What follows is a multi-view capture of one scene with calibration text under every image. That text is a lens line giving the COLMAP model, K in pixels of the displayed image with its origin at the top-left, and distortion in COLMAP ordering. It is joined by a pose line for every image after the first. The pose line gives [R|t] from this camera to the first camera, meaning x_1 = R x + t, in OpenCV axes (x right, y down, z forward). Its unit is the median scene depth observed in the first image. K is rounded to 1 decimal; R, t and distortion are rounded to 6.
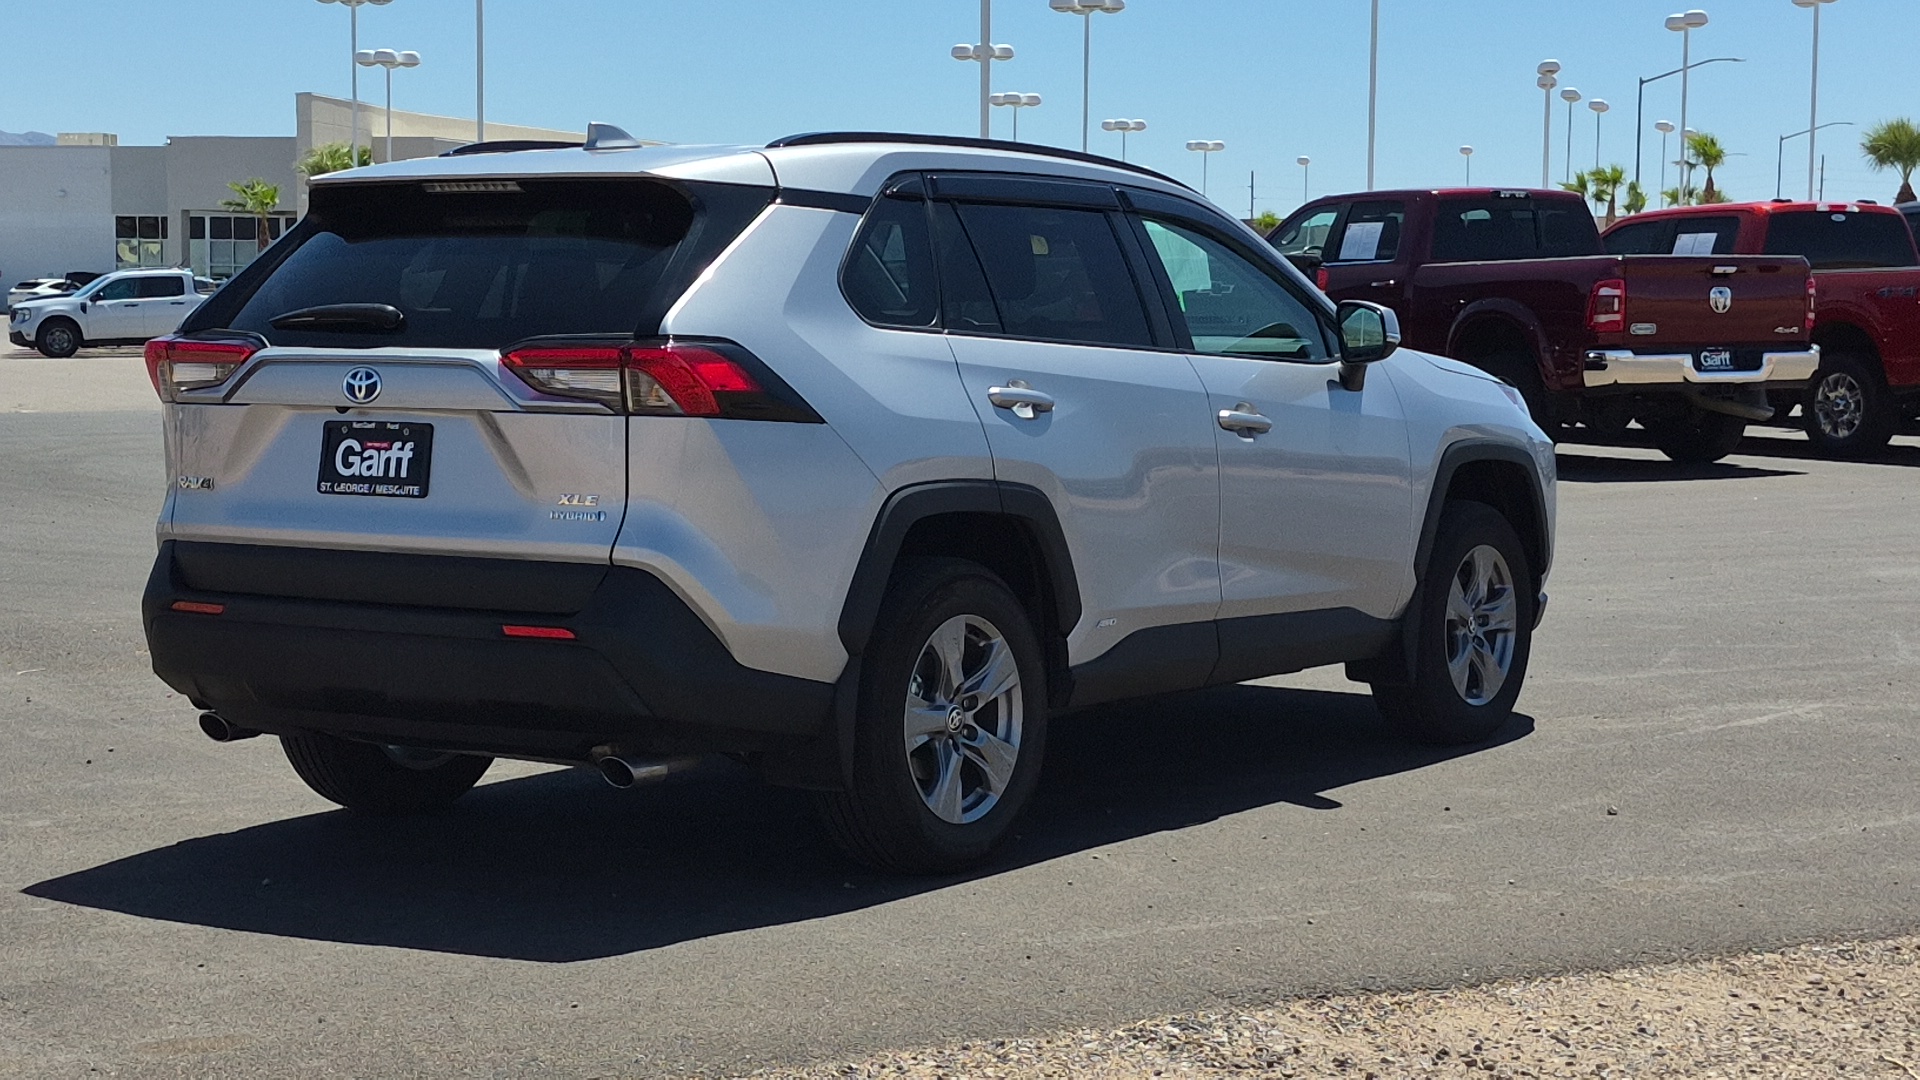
lens RADIAL K [[3349.2, 0, 962.7], [0, 3349.2, 546.8], [0, 0, 1]] dist [0.133384, 0.000000]
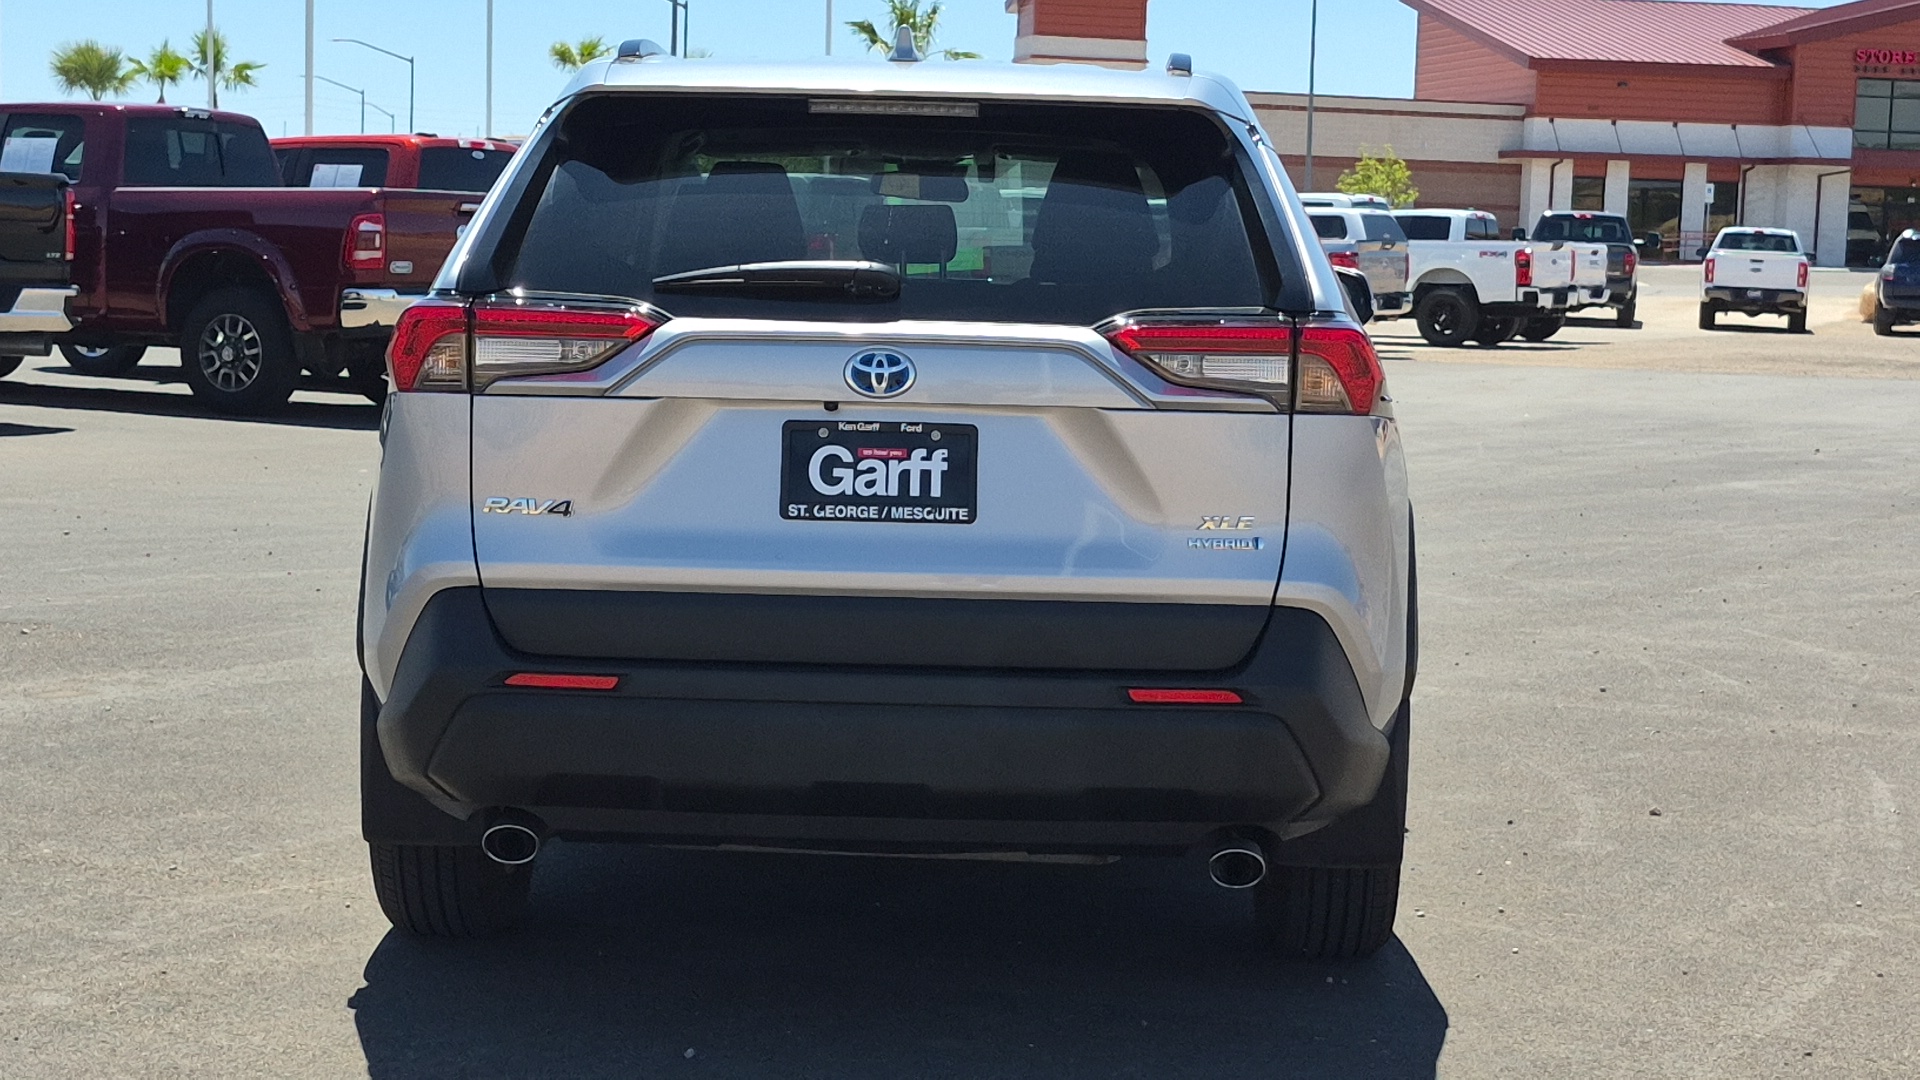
lens RADIAL K [[3349.2, 0, 966.7], [0, 3349.2, 536.6], [0, 0, 1]] dist [0.133384, 0.000000]
pose [[0.834941, -0.029121, 0.549568, -0.566664], [0.018215, 0.999514, 0.025290, -0.030268], [-0.550038, -0.011106, 0.835066, 0.370853]]
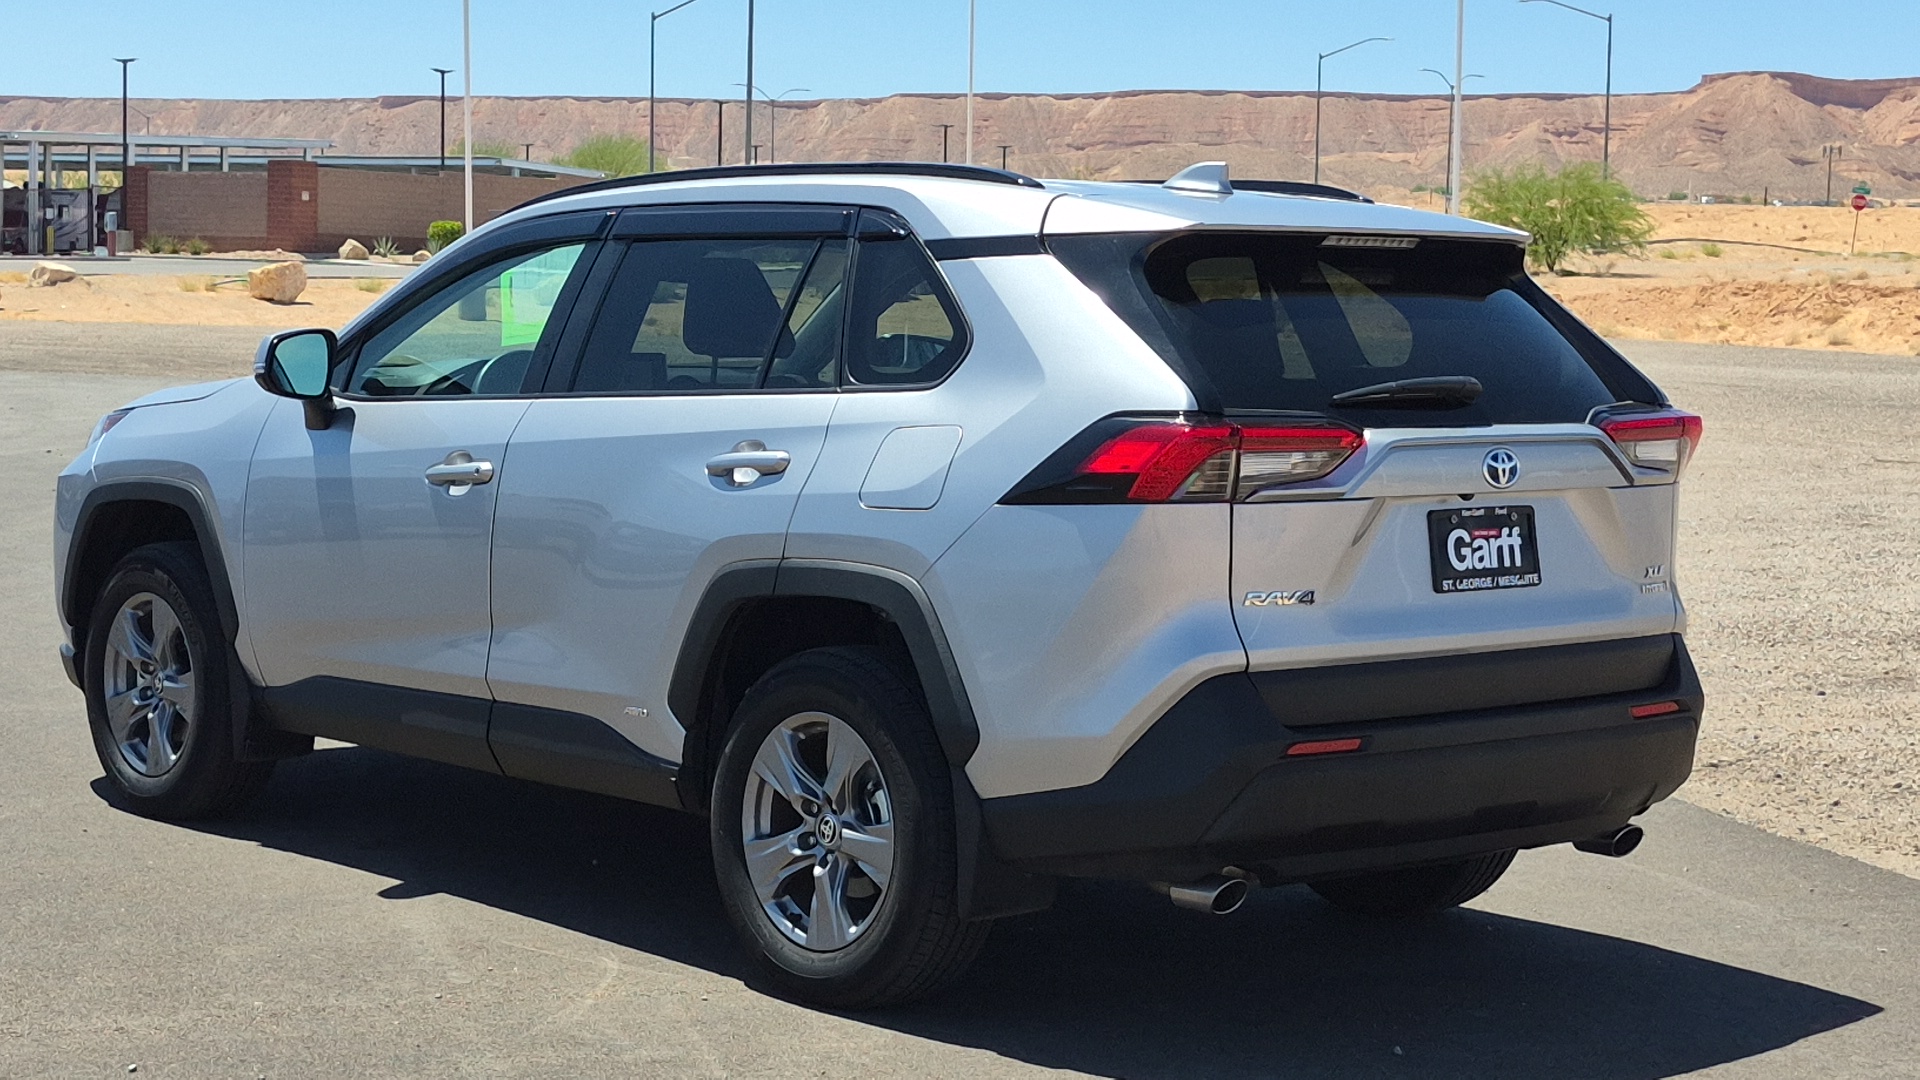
lens RADIAL K [[3349.2, 0, 954.2], [0, 3349.2, 548.5], [0, 0, 1]] dist [0.133384, 0.000000]
pose [[0.244719, -0.074779, 0.966706, -1.081832], [0.050931, 0.996636, 0.064201, -0.091416], [-0.968256, 0.033524, 0.247704, 0.915347]]
